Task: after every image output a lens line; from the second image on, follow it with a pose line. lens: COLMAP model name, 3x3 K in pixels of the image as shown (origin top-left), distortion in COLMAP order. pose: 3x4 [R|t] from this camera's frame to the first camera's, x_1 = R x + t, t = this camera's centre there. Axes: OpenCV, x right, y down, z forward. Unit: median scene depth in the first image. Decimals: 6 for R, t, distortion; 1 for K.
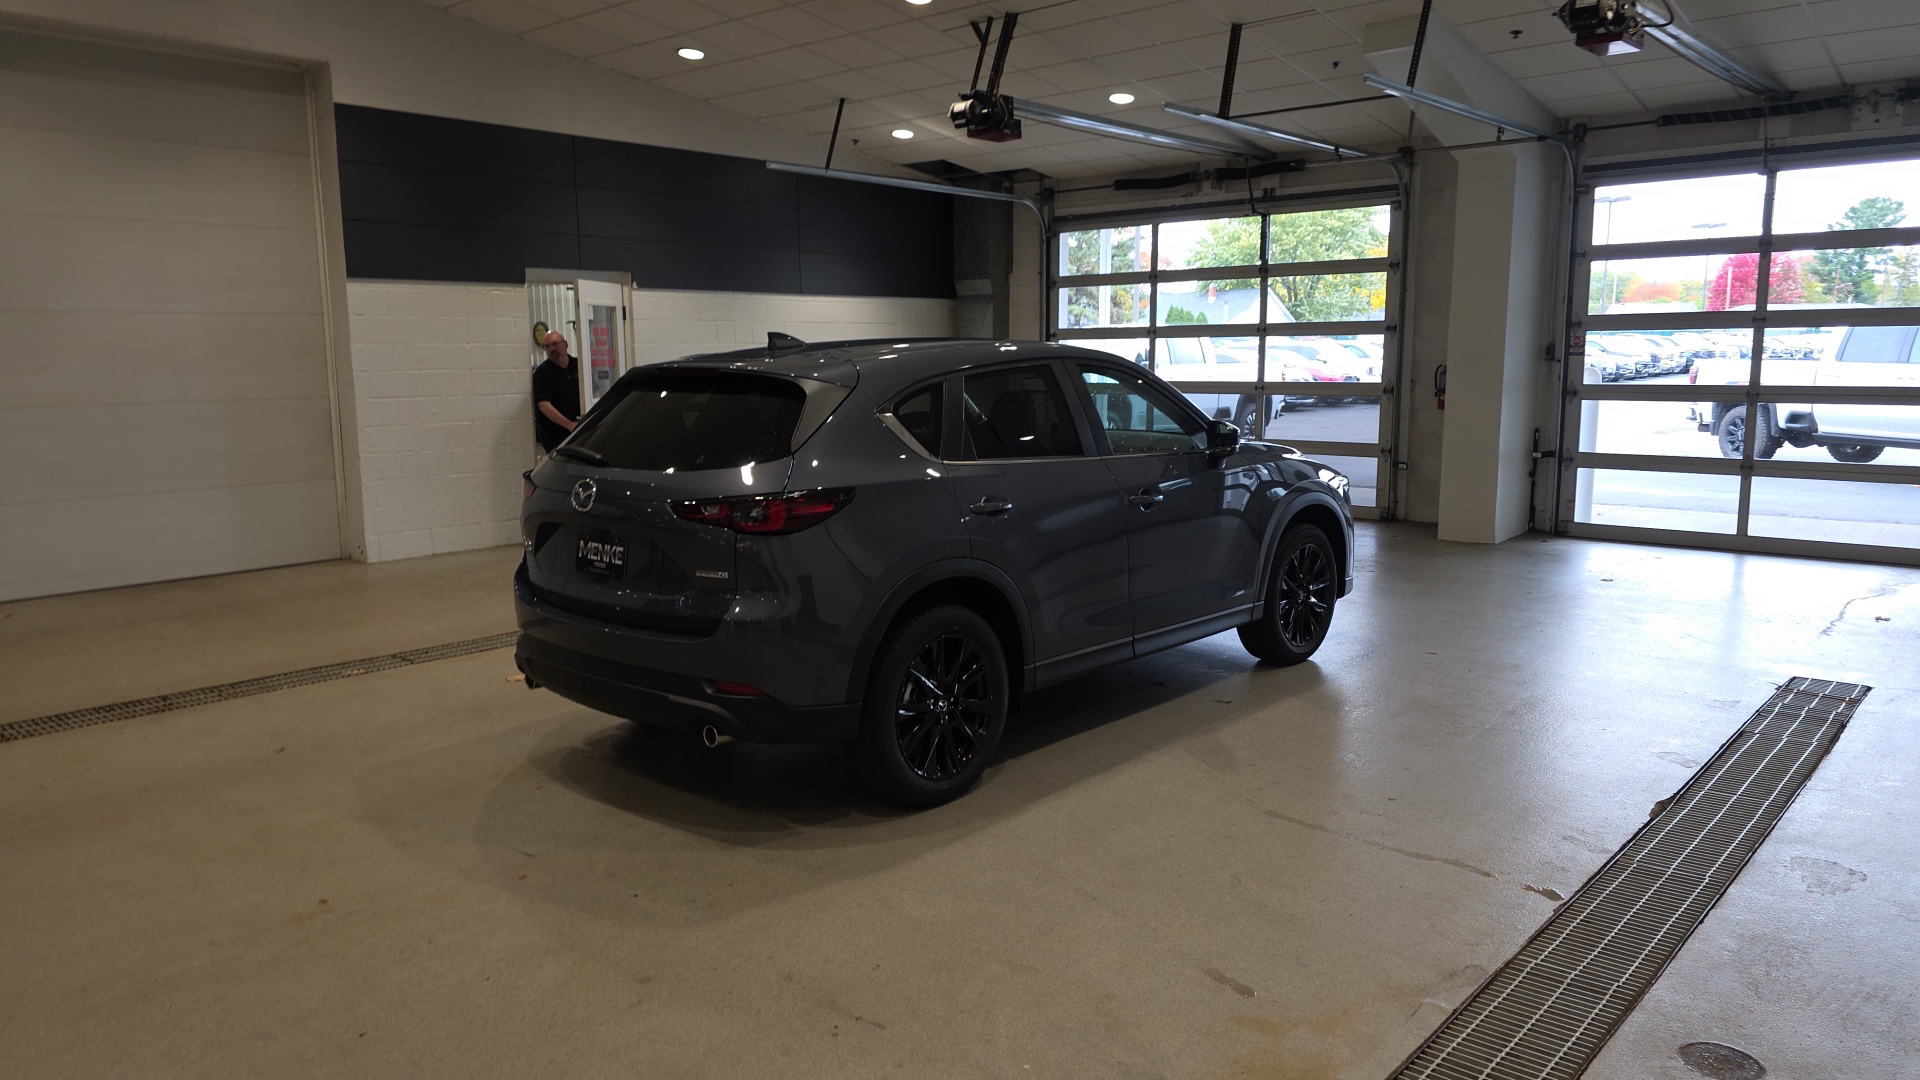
lens RADIAL K [[1282.9, 0, 944.4], [0, 1282.9, 547.1], [0, 0, 1]] dist [0.059496, -0.058633]
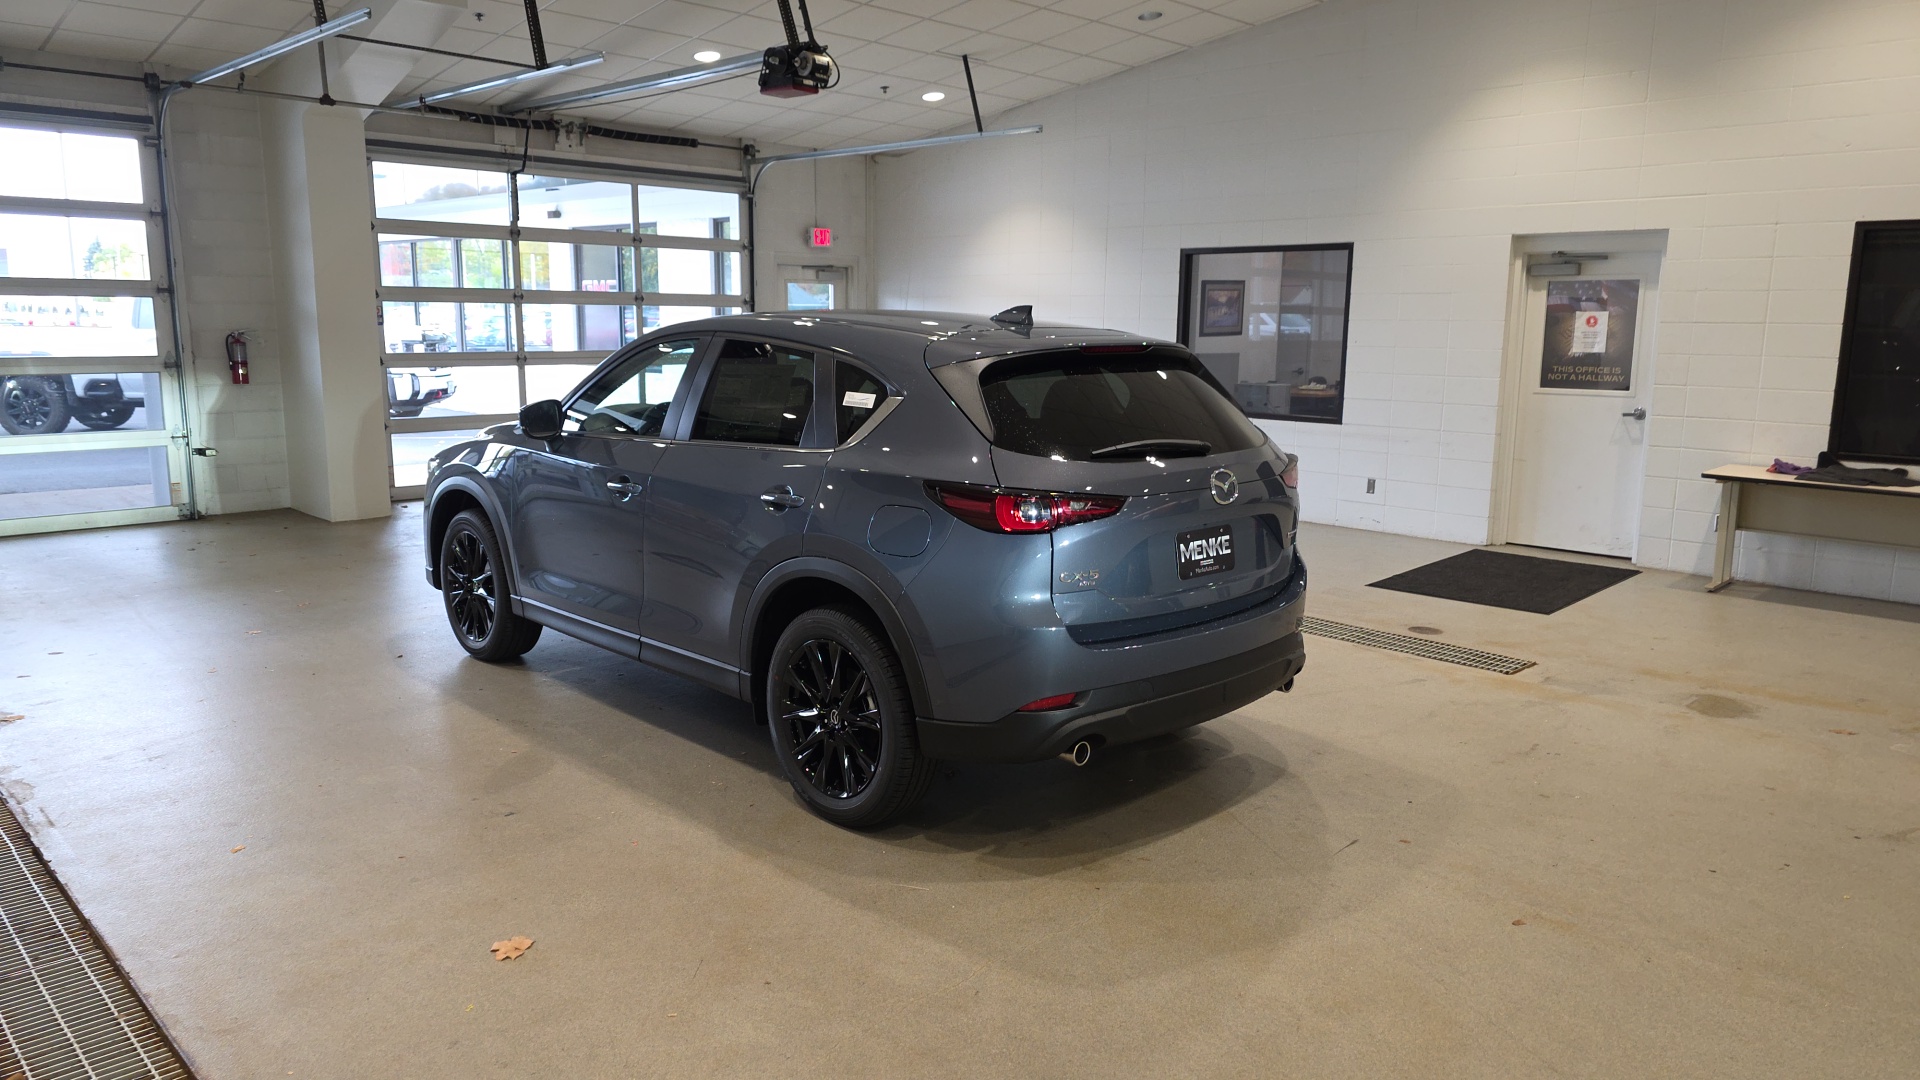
lens RADIAL K [[1282.9, 0, 958.5], [0, 1282.9, 540.7], [0, 0, 1]] dist [0.059496, -0.058633]
pose [[0.060532, -0.163496, 0.984685, -0.562768], [0.141697, 0.977911, 0.153661, -0.079782], [-0.988058, 0.130225, 0.082362, 0.525440]]
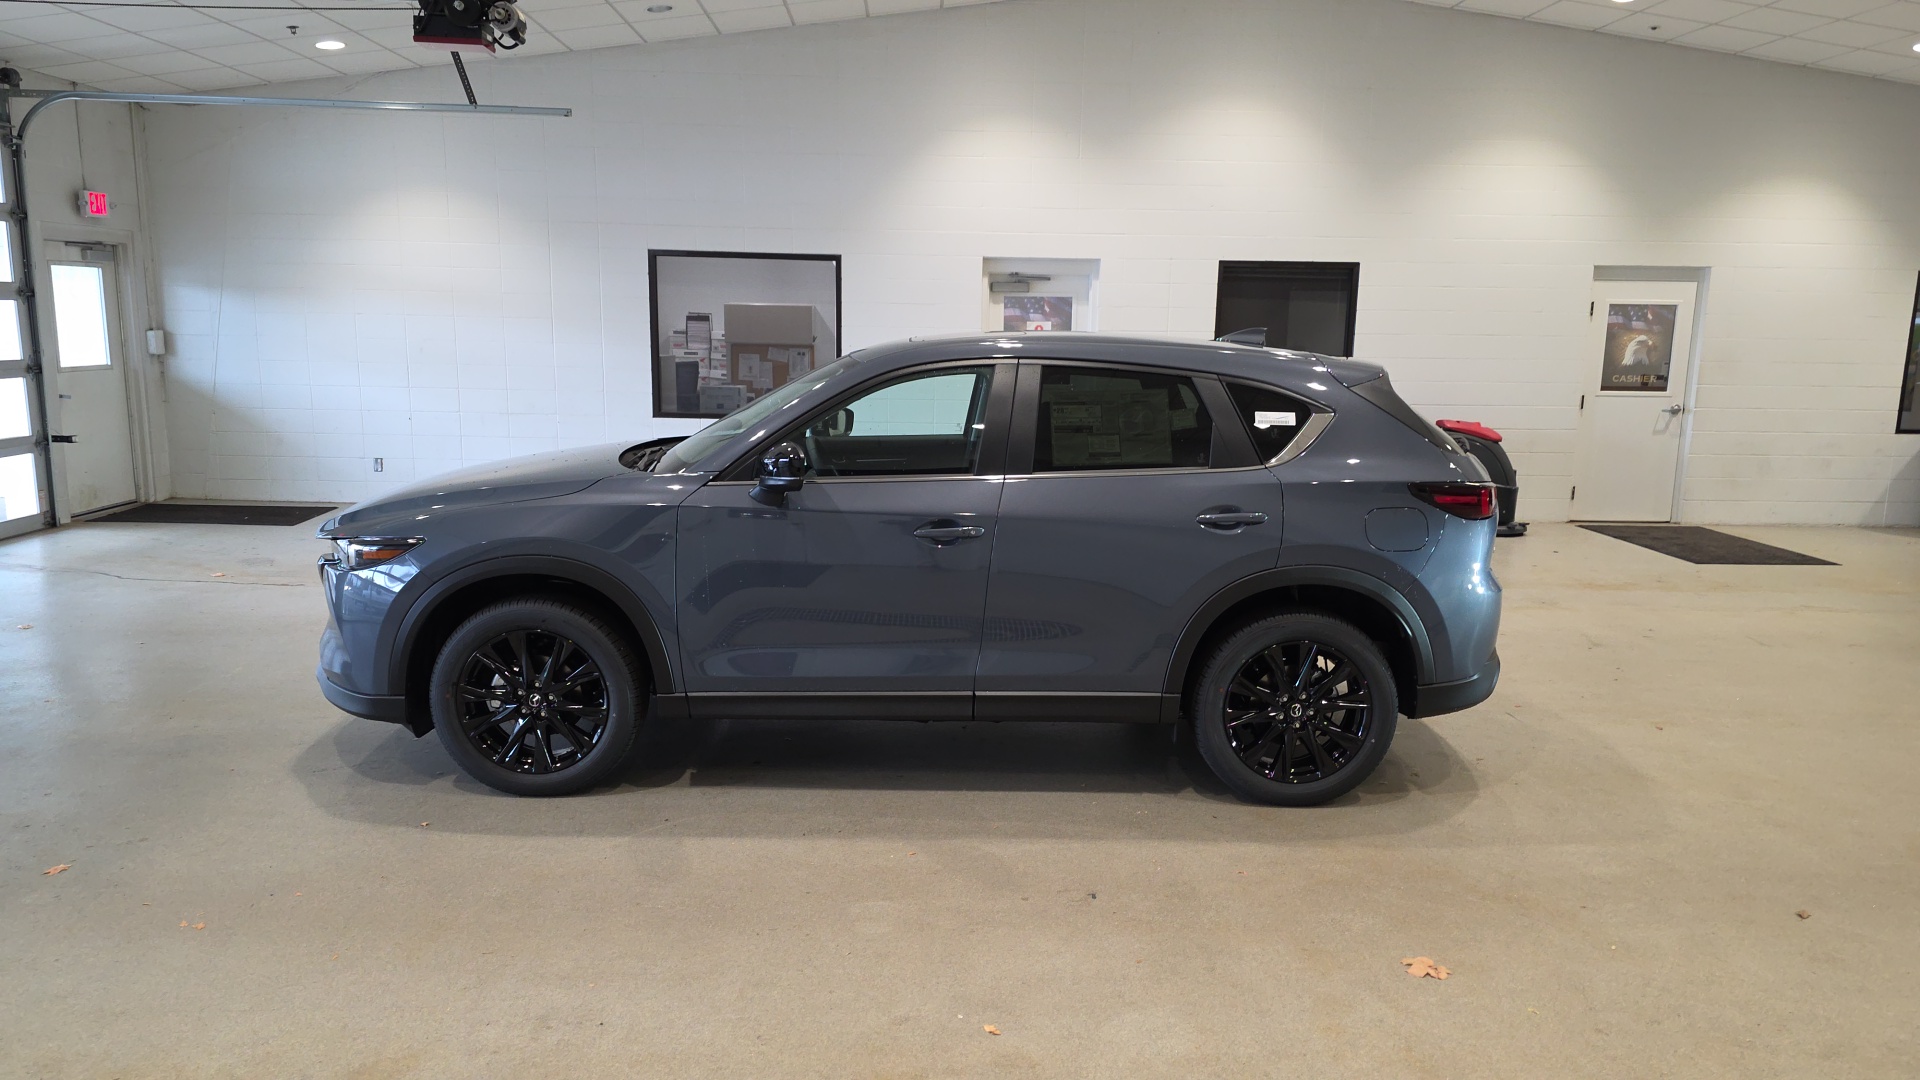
lens RADIAL K [[1282.9, 0, 960.5], [0, 1282.9, 548.8], [0, 0, 1]] dist [0.059496, -0.058633]
pose [[-0.691349, -0.130445, 0.710648, -0.387368], [0.098138, 0.957499, 0.271228, -0.160819], [-0.715825, 0.257255, -0.649164, 1.004632]]
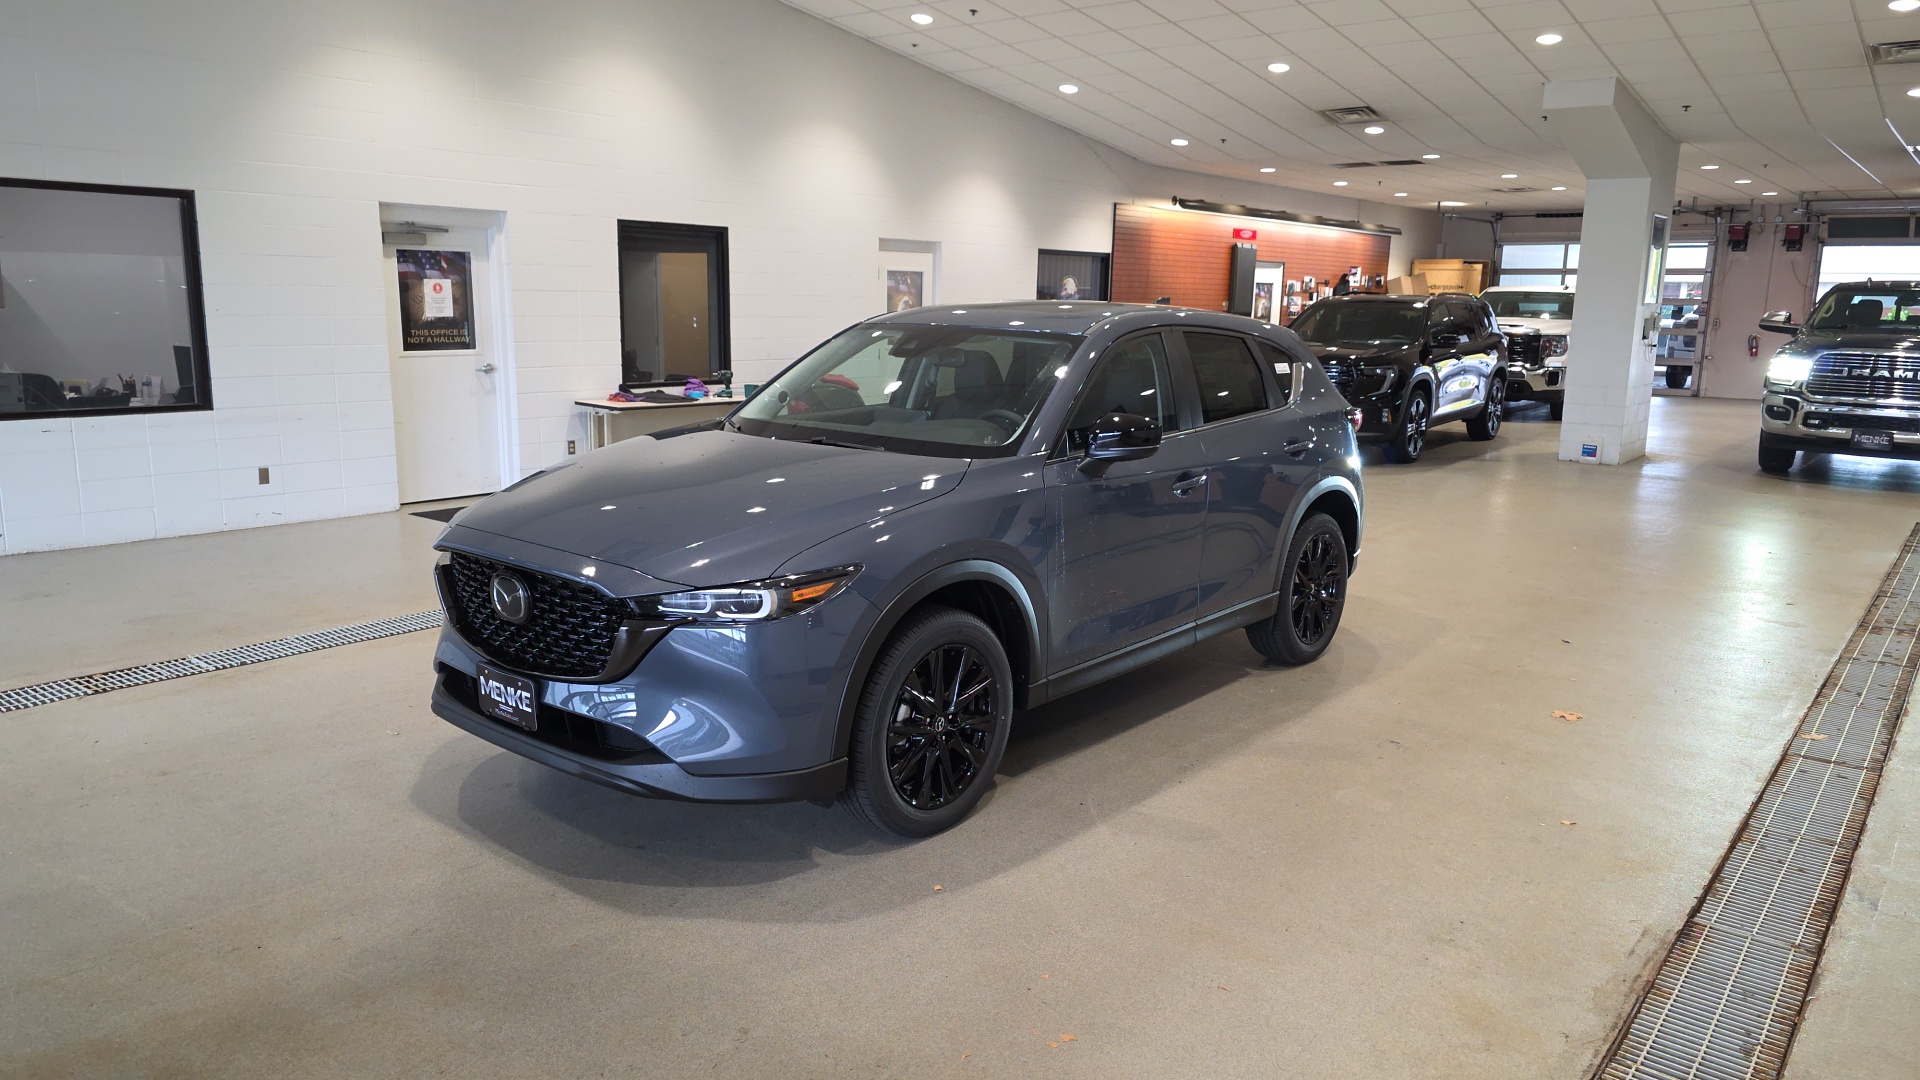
lens RADIAL K [[1282.9, 0, 966.0], [0, 1282.9, 539.6], [0, 0, 1]] dist [0.059496, -0.058633]
pose [[-0.998539, -0.001118, -0.054015, 0.070704], [-0.019154, 0.942174, 0.334577, -0.192494], [0.050518, 0.335123, -0.940819, 1.201169]]
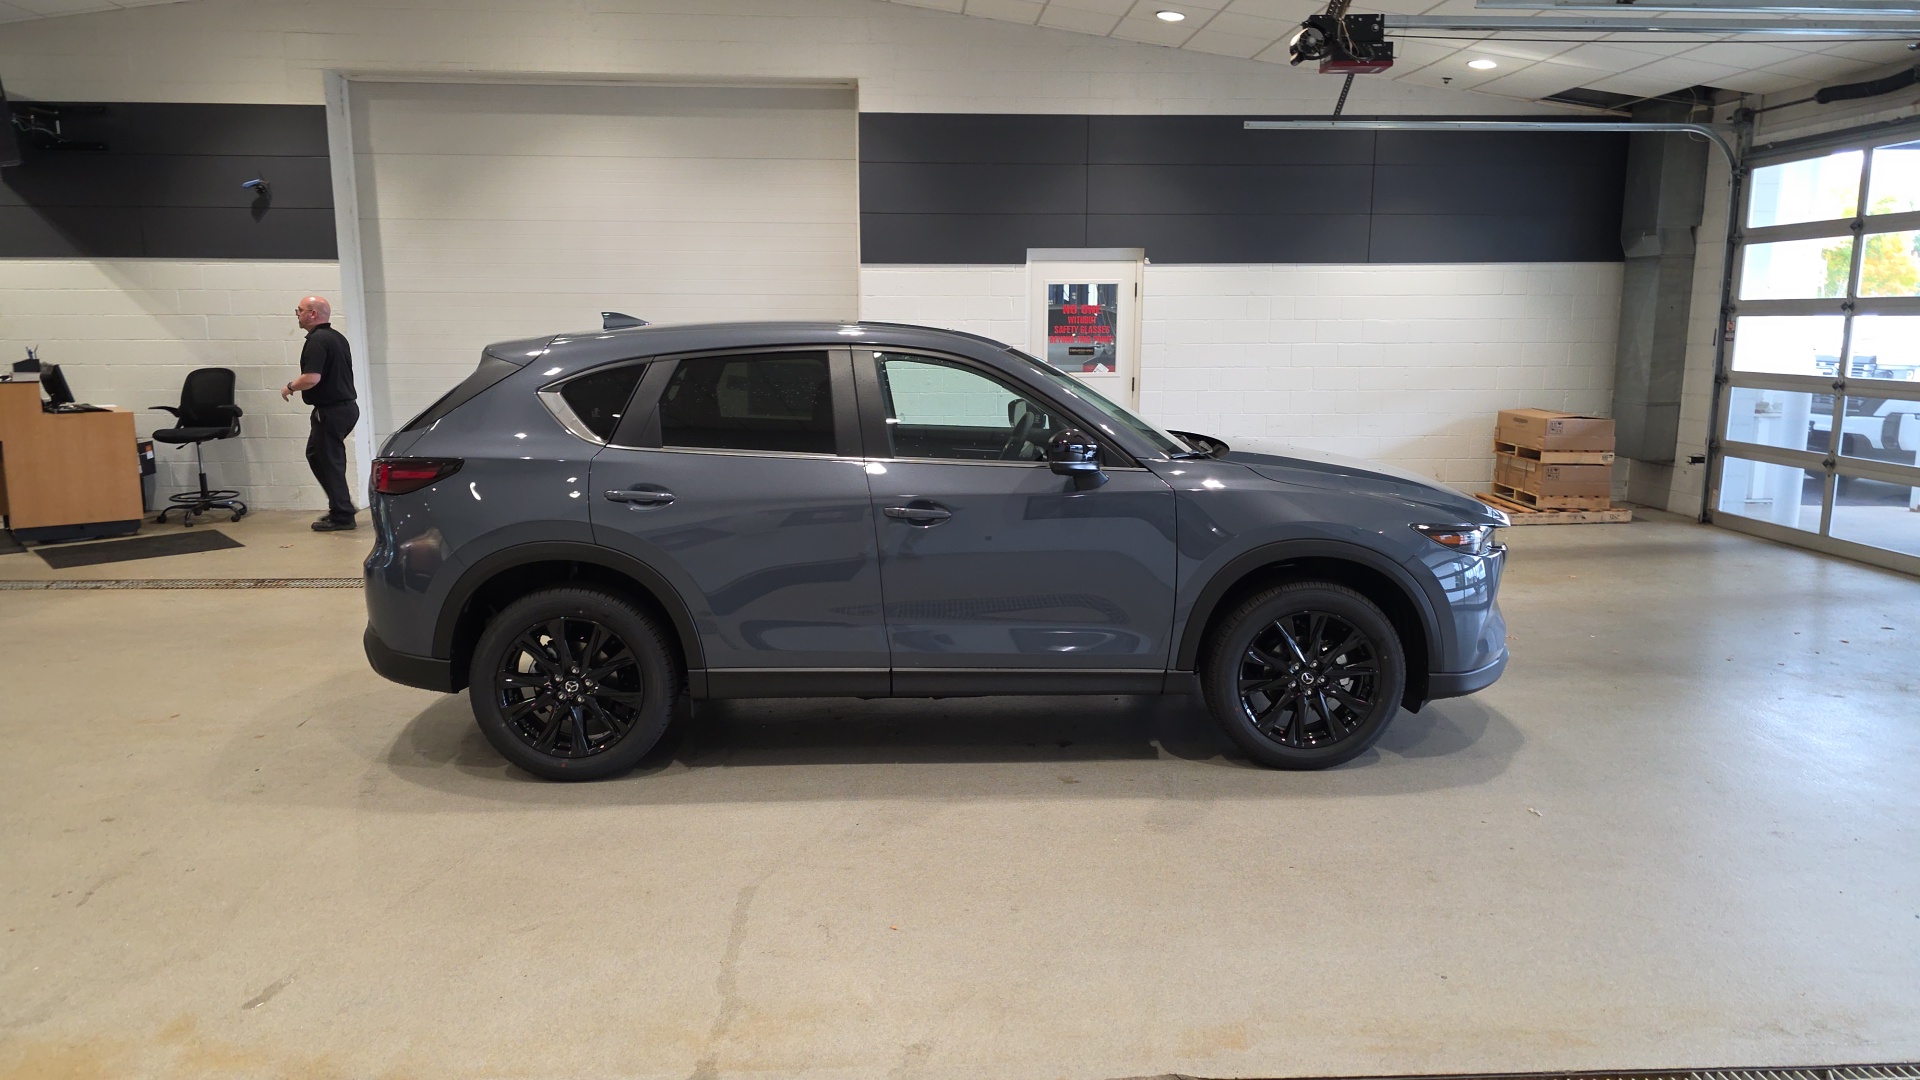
lens RADIAL K [[1282.9, 0, 947.9], [0, 1282.9, 540.8], [0, 0, 1]] dist [0.059496, -0.058633]
pose [[0.702521, 0.128802, -0.699910, 0.439518], [-0.117359, 0.990988, 0.064572, -0.043285], [0.701920, 0.036778, 0.711306, 0.236448]]
